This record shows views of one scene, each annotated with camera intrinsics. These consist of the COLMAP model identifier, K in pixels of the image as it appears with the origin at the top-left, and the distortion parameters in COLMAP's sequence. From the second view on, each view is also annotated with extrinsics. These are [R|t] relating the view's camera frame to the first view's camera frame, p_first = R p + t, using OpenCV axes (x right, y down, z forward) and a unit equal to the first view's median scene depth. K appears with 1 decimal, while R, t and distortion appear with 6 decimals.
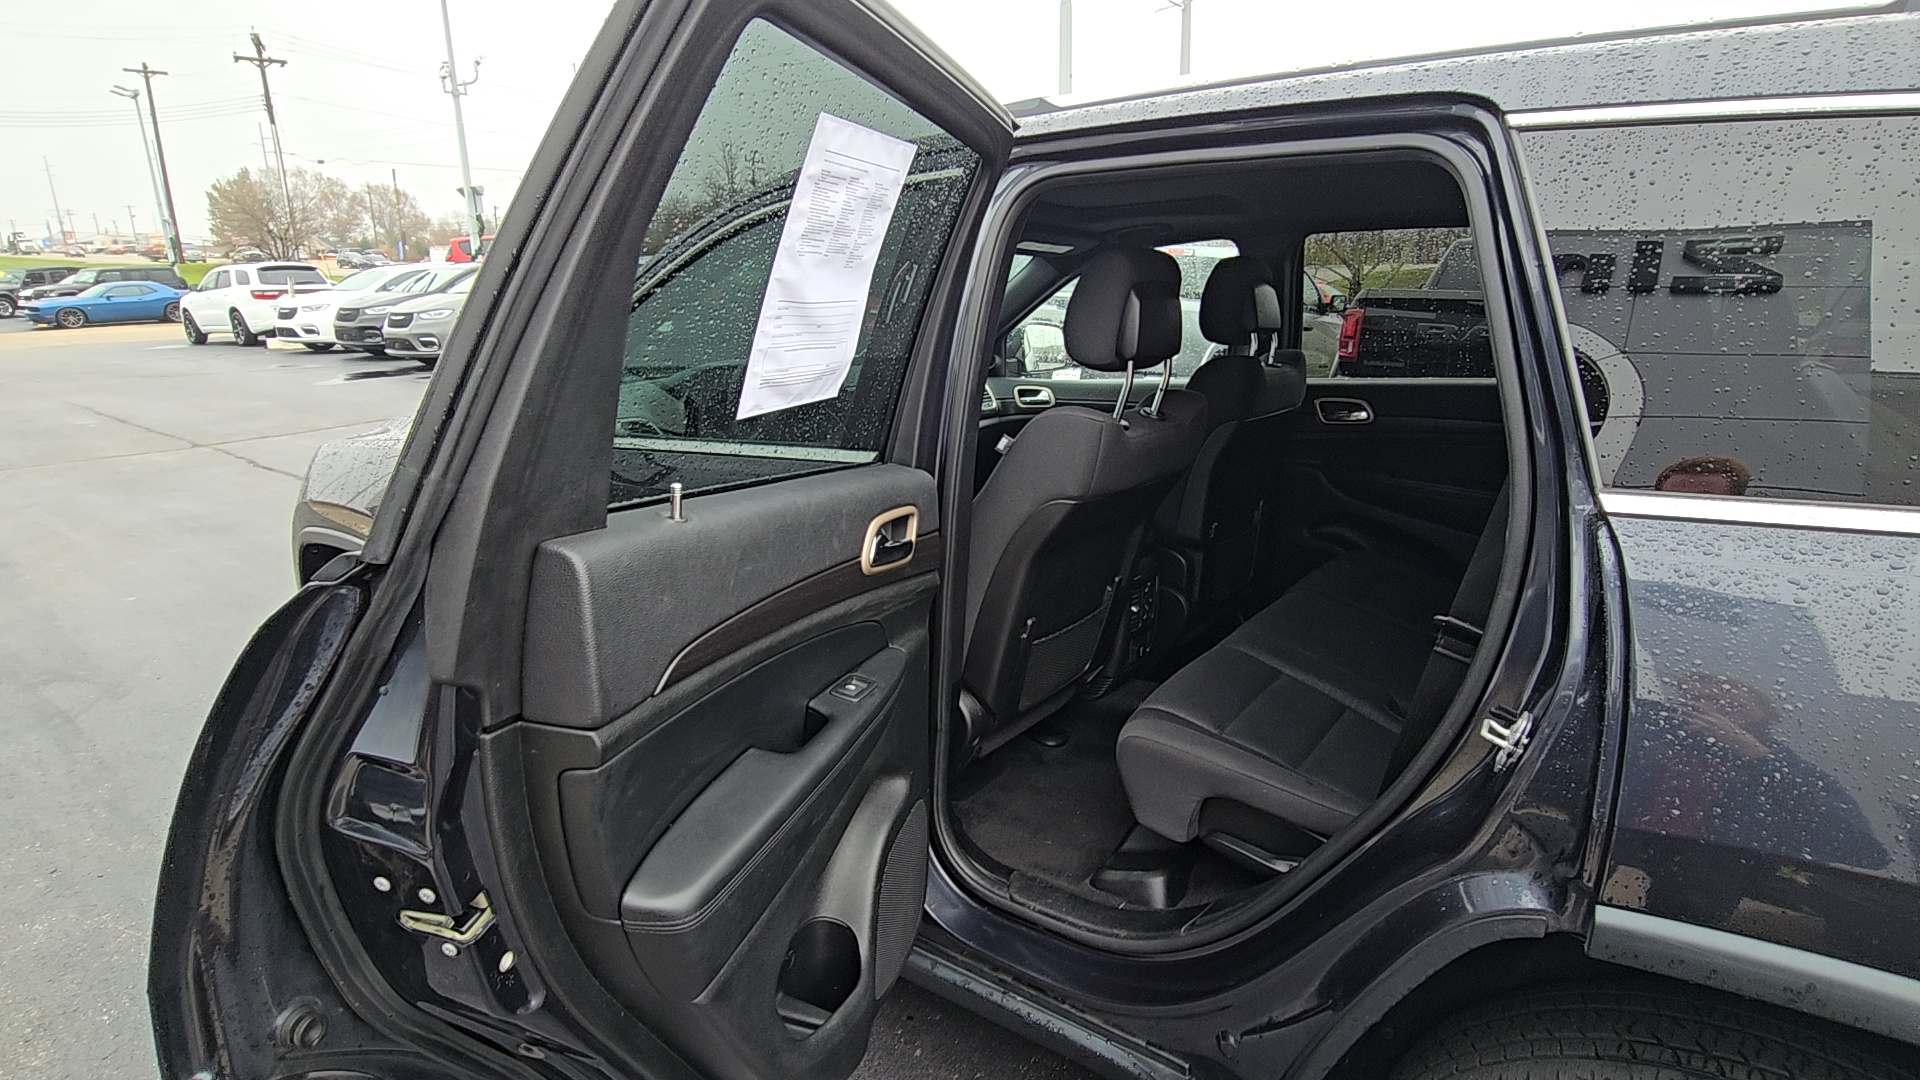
lens RADIAL K [[966.6, 0, 948.2], [0, 966.6, 541.9], [0, 0, 1]] dist [0.000201, -0.000080]
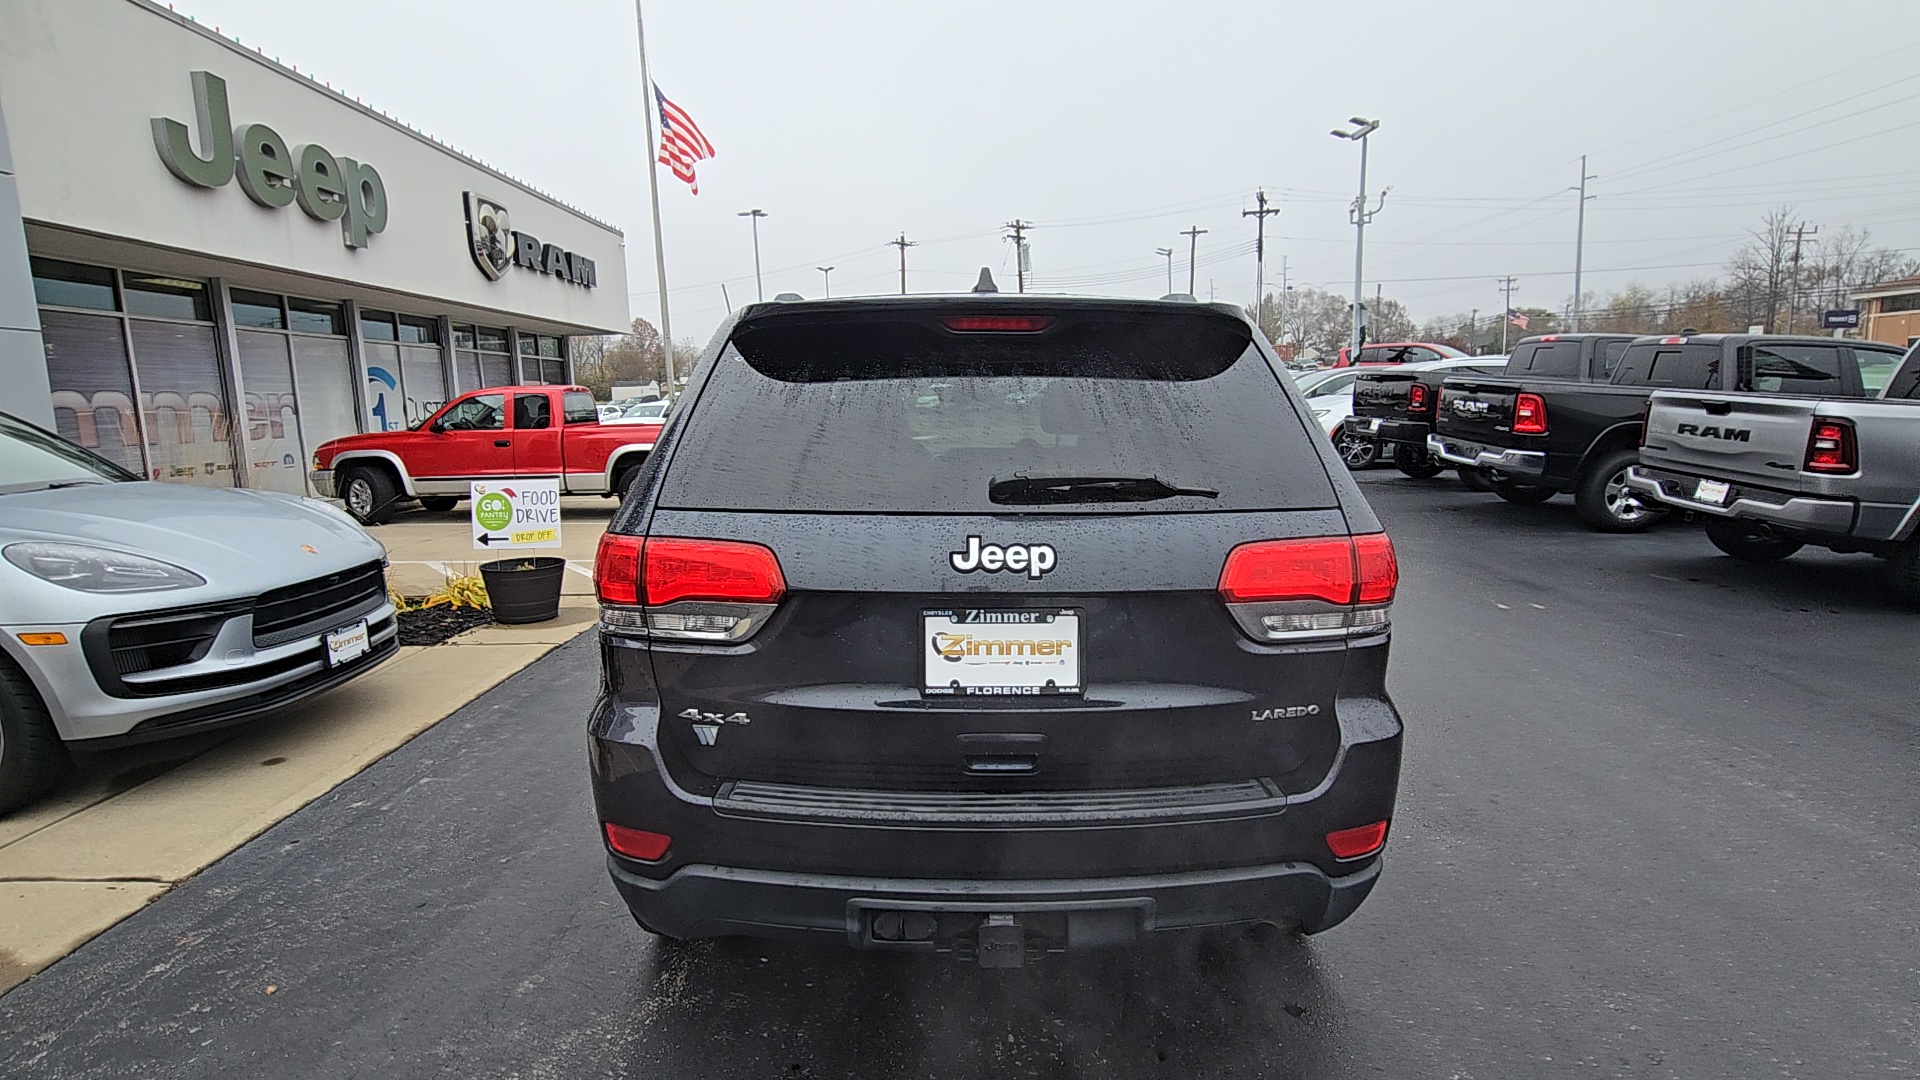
lens RADIAL K [[966.6, 0, 952.6], [0, 966.6, 545.1], [0, 0, 1]] dist [0.000201, -0.000080]
pose [[0.605494, 0.118064, -0.787044, 0.141140], [-0.194311, 0.980937, -0.002339, 0.002105], [0.771765, 0.154347, 0.616892, -0.010644]]
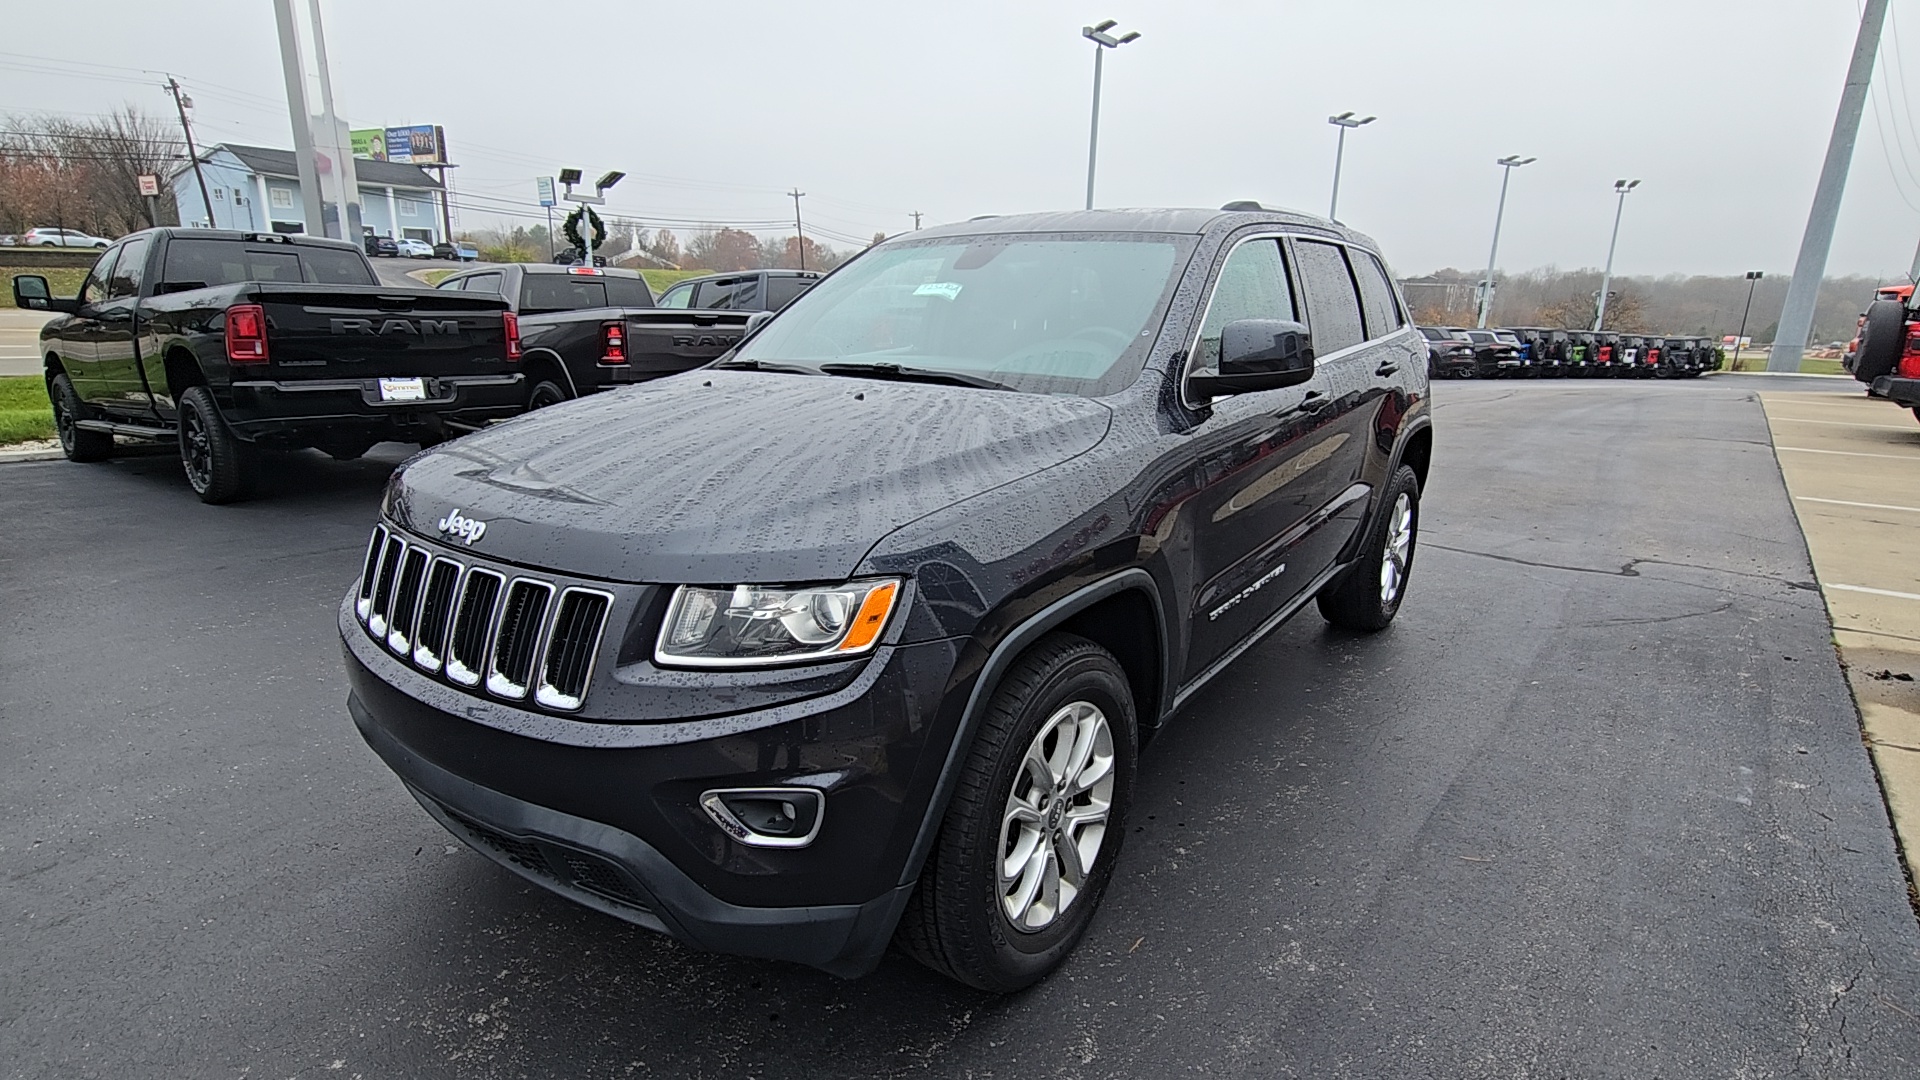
lens RADIAL K [[966.6, 0, 947.9], [0, 966.6, 537.5], [0, 0, 1]] dist [0.000201, -0.000080]
pose [[0.010274, -0.244029, 0.969713, -0.141036], [0.244912, 0.940842, 0.234169, -0.025878], [-0.969491, 0.235088, 0.069432, 0.105870]]
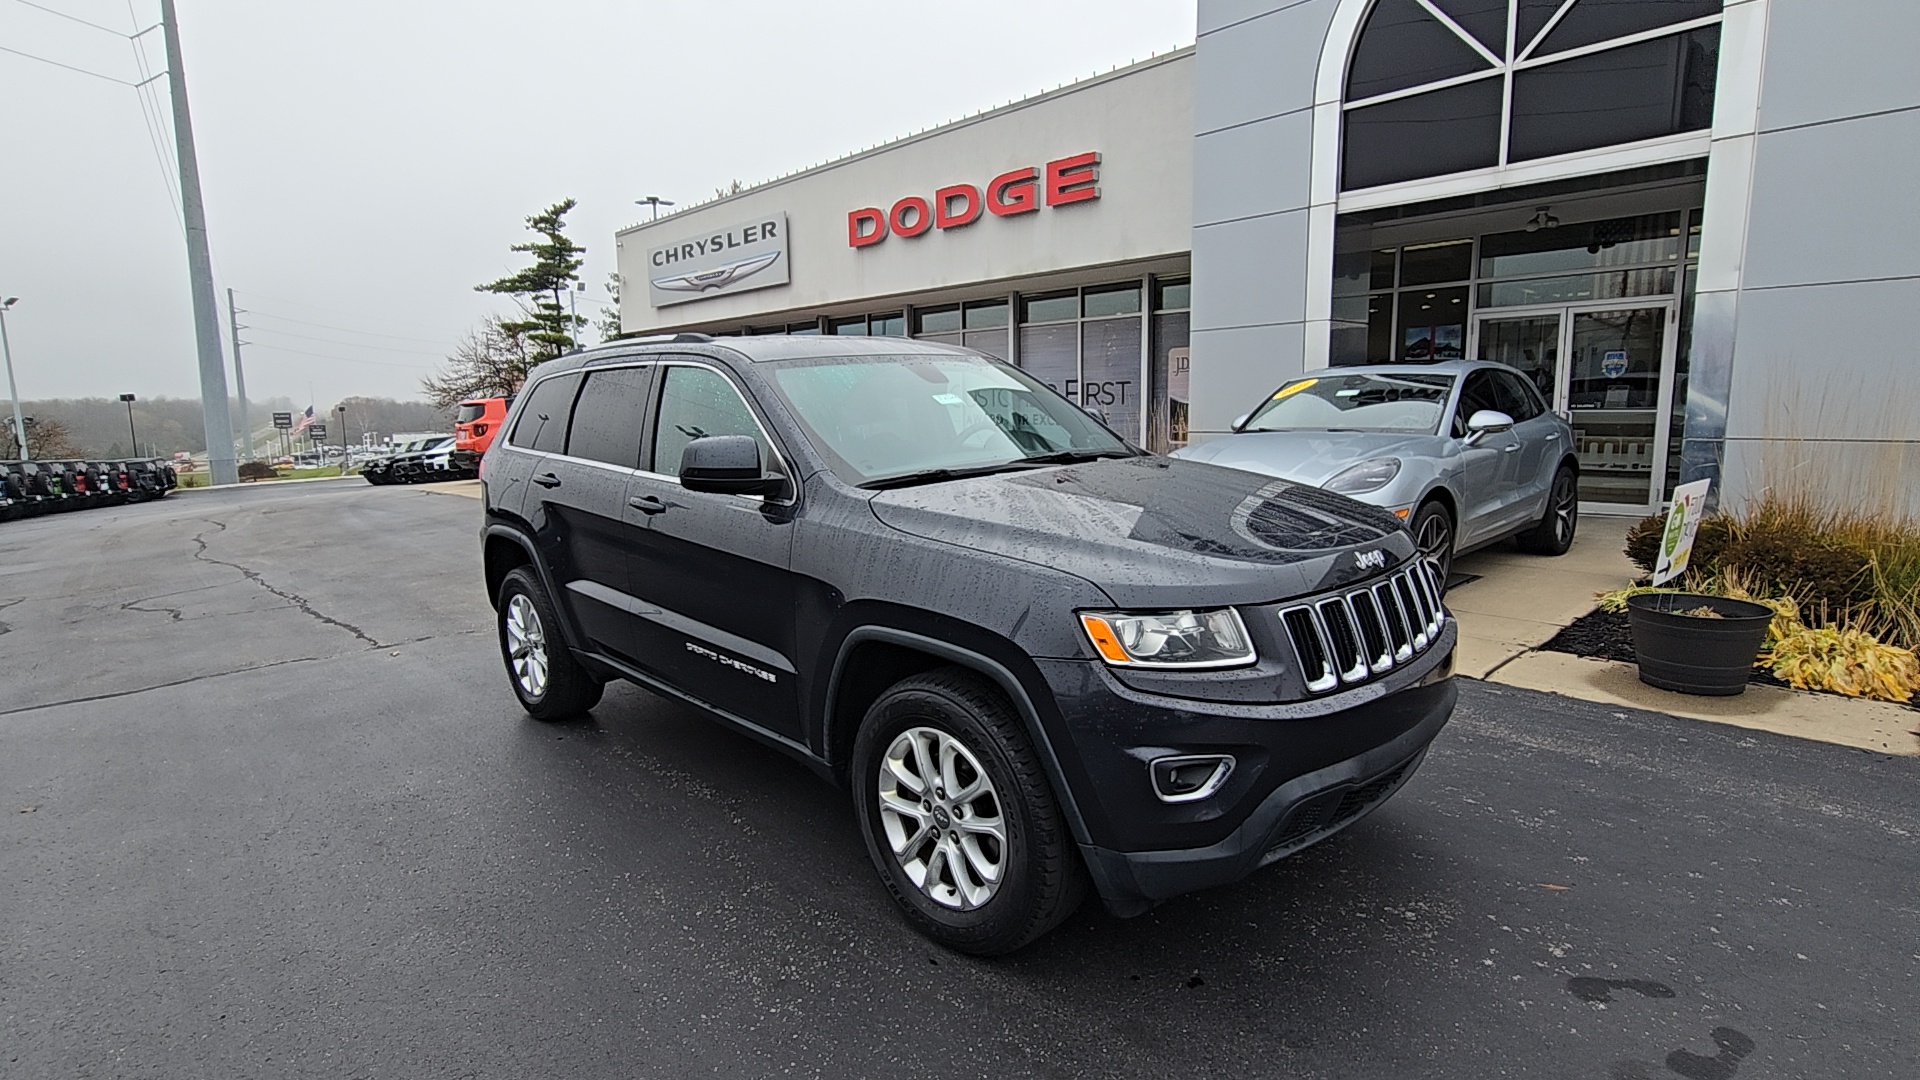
lens RADIAL K [[966.6, 0, 949.4], [0, 966.6, 545.2], [0, 0, 1]] dist [0.000201, -0.000080]
pose [[-0.986166, 0.009168, 0.165508, -0.037431], [0.075096, 0.914838, 0.396778, -0.065834], [-0.147775, 0.403718, -0.902870, 0.252582]]
